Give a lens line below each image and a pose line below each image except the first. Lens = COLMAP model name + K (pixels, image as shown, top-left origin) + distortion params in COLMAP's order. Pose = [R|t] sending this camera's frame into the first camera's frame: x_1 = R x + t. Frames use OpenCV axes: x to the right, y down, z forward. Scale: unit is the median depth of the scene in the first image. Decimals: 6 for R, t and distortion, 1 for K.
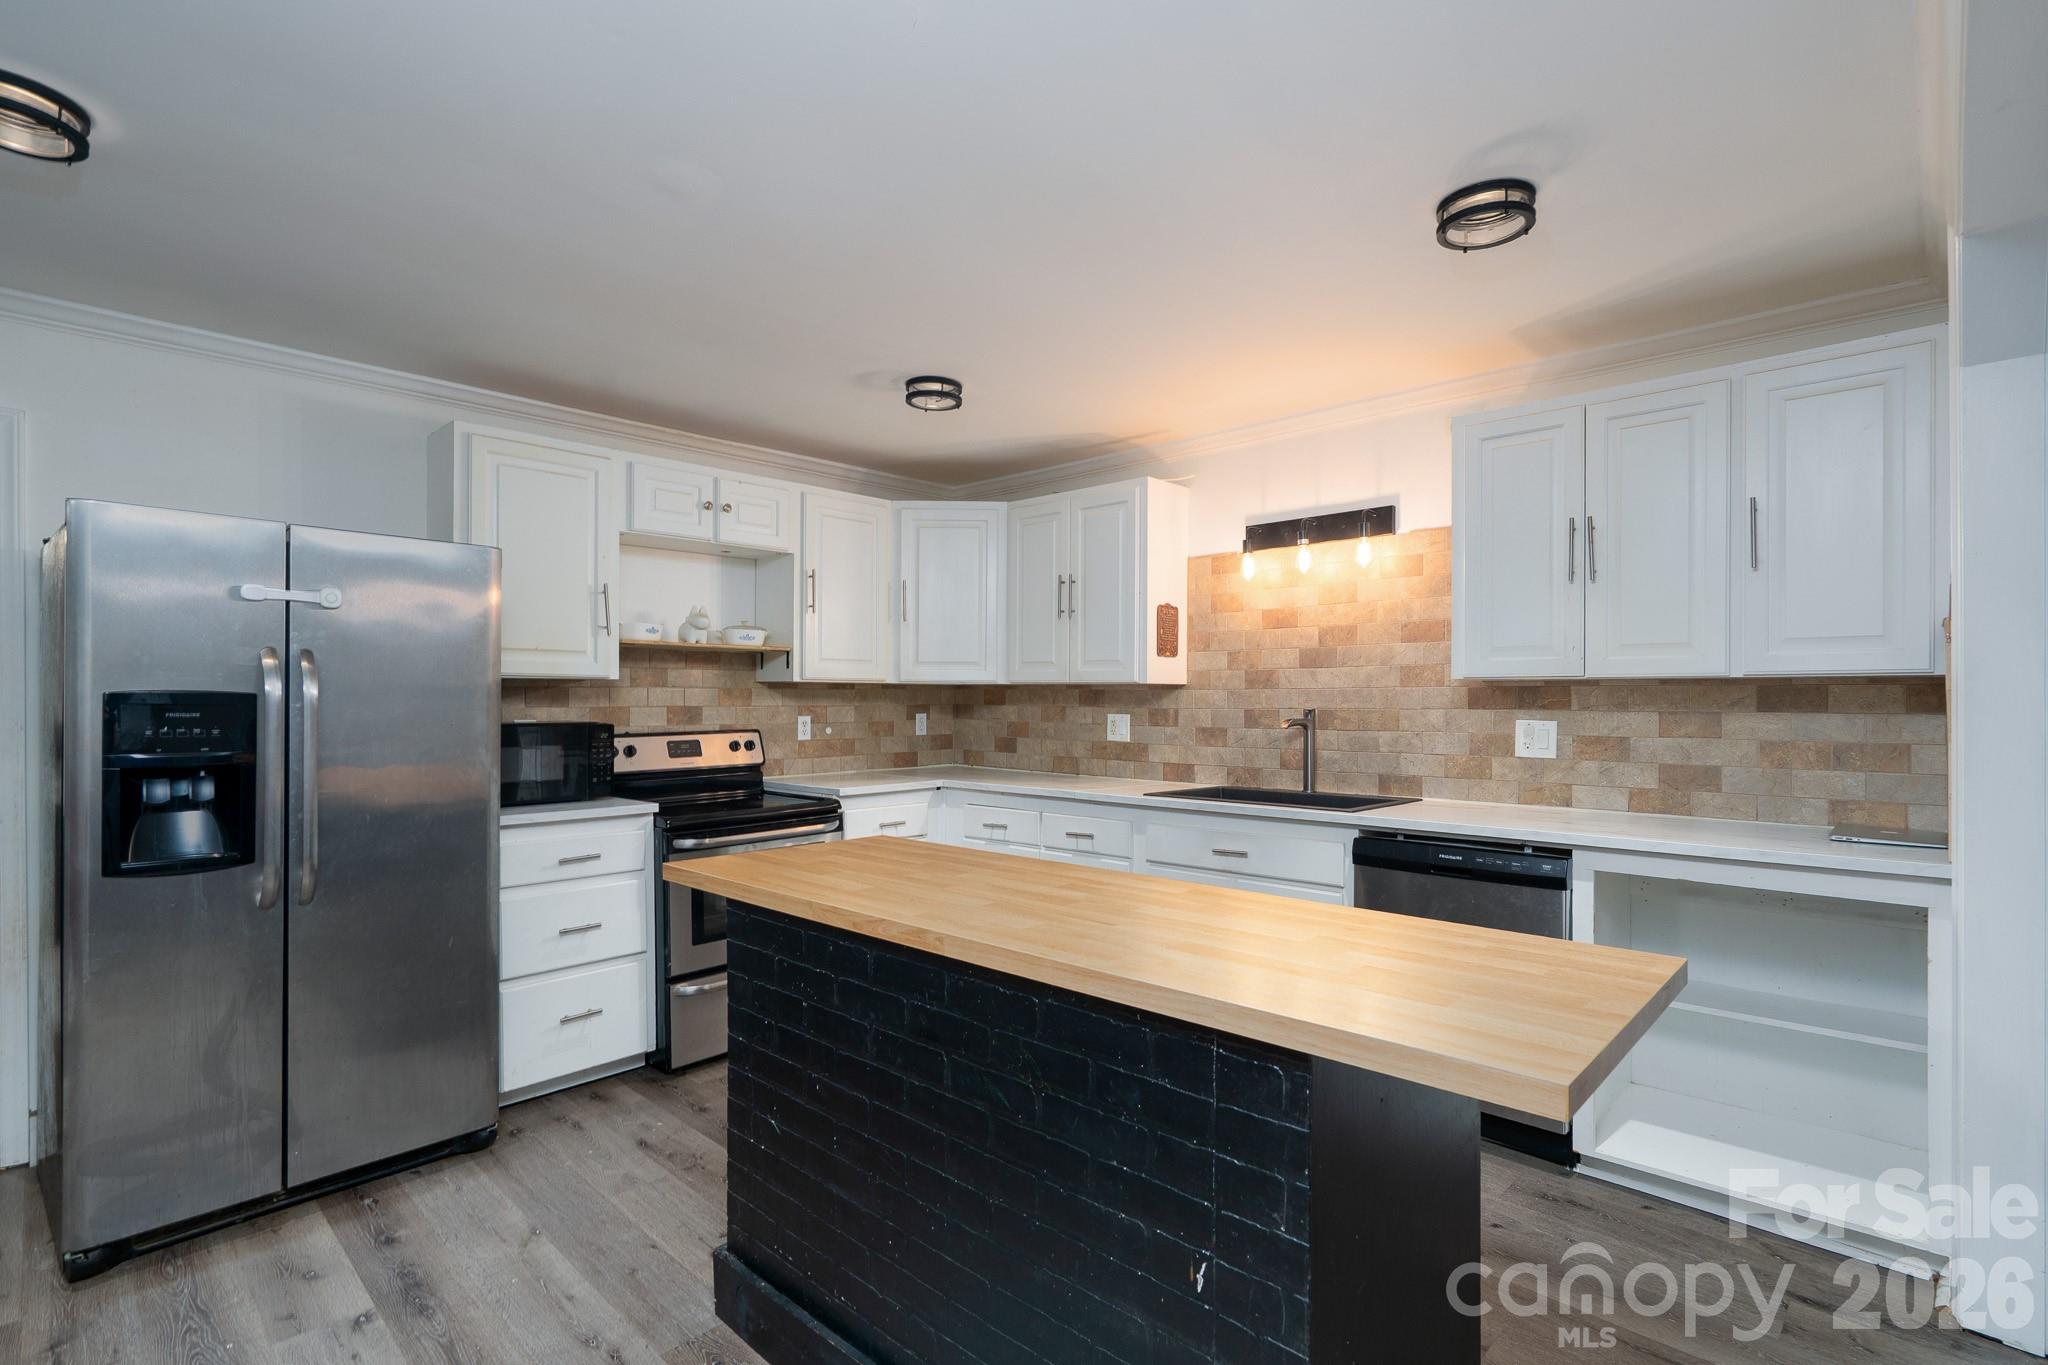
lens RADIAL K [[968.8, 0, 1036.8], [0, 968.8, 697.8], [0, 0, 1]] dist [-0.000257, 0.000679]
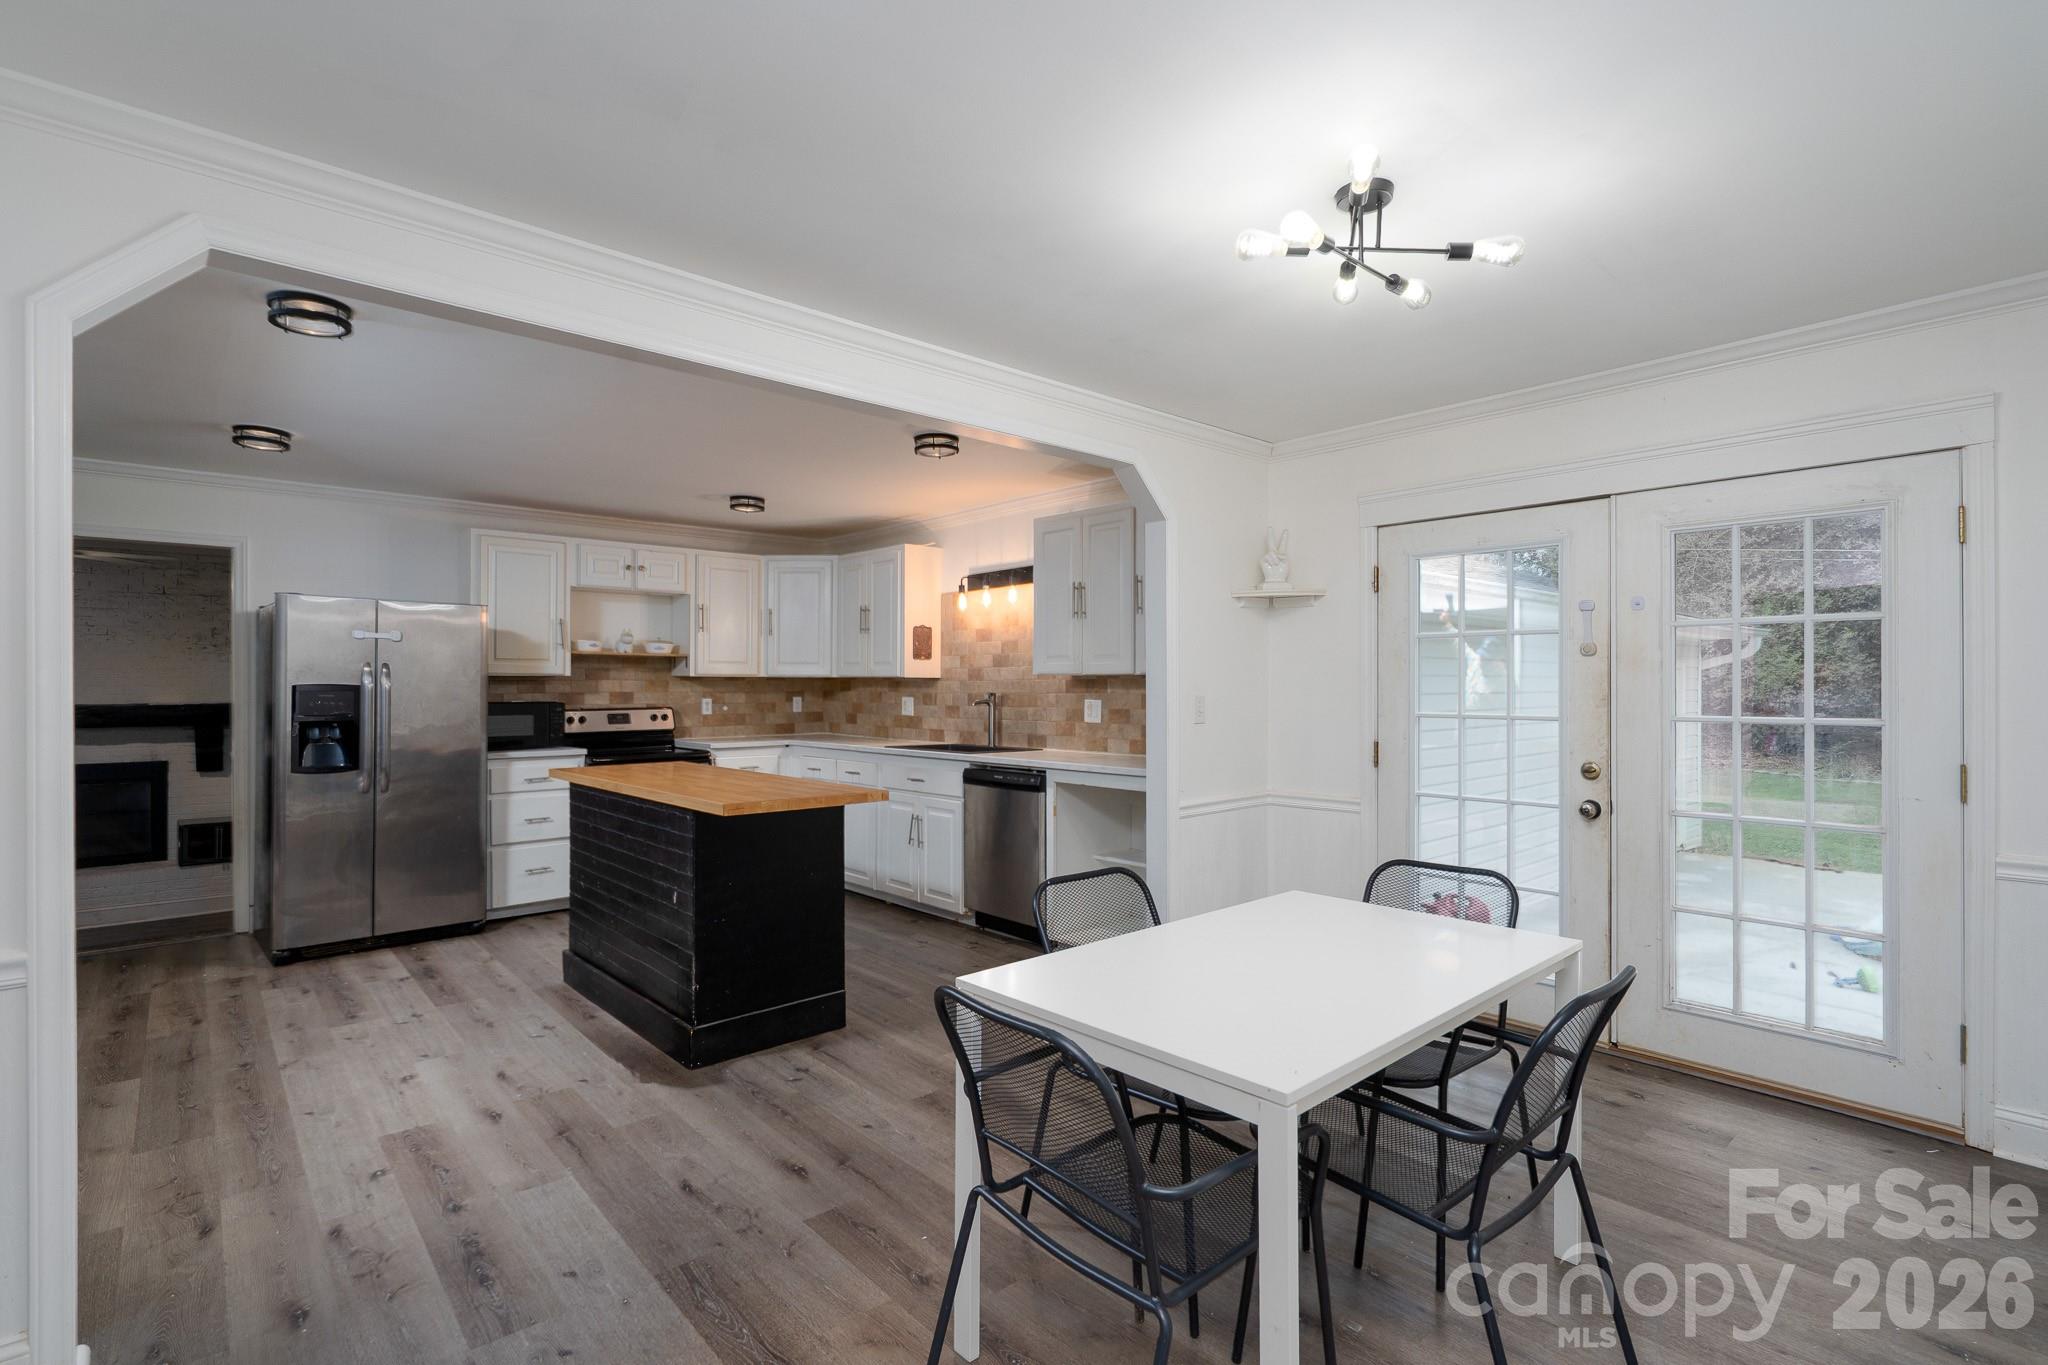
lens RADIAL K [[958.4, 0, 1024.0], [0, 958.4, 682.5], [0, 0, 1]] dist [0.002334, 0.000292]
pose [[0.996105, -0.002037, -0.088147, 0.458174], [0.001841, 0.999996, -0.002306, -0.002146], [0.088151, 0.002134, 0.996105, -0.531926]]
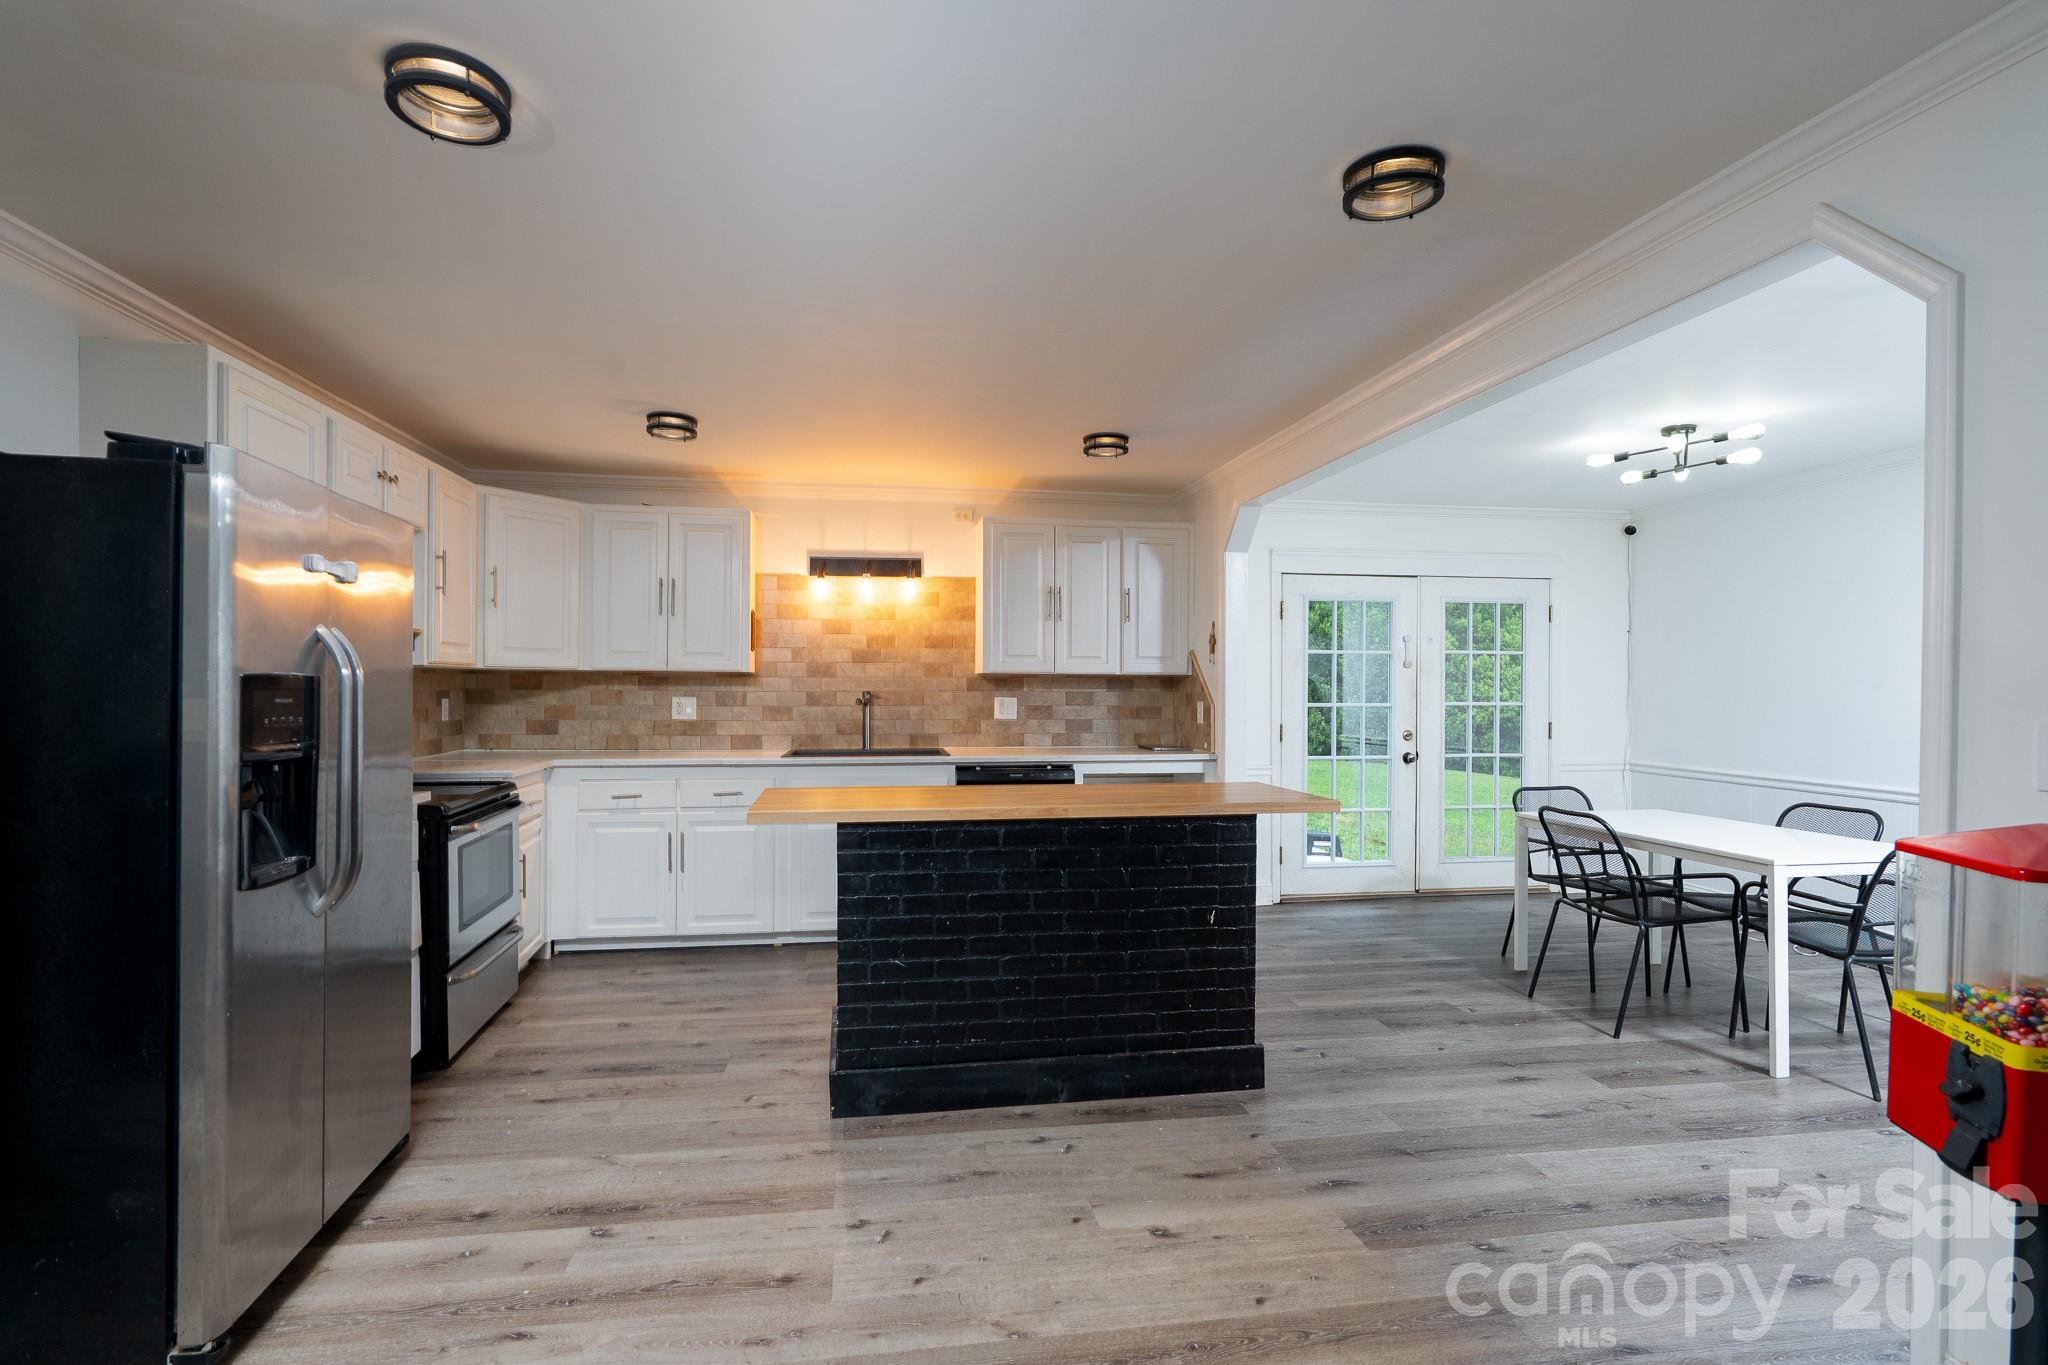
lens RADIAL K [[947.1, 0, 992.5], [0, 947.1, 682.4], [0, 0, 1]] dist [-0.001527, 0.000730]
pose [[0.622671, 0.004231, 0.782472, -0.687331], [-0.003694, 0.999990, -0.002468, 0.000551], [-0.782475, -0.001354, 0.622681, -0.023561]]
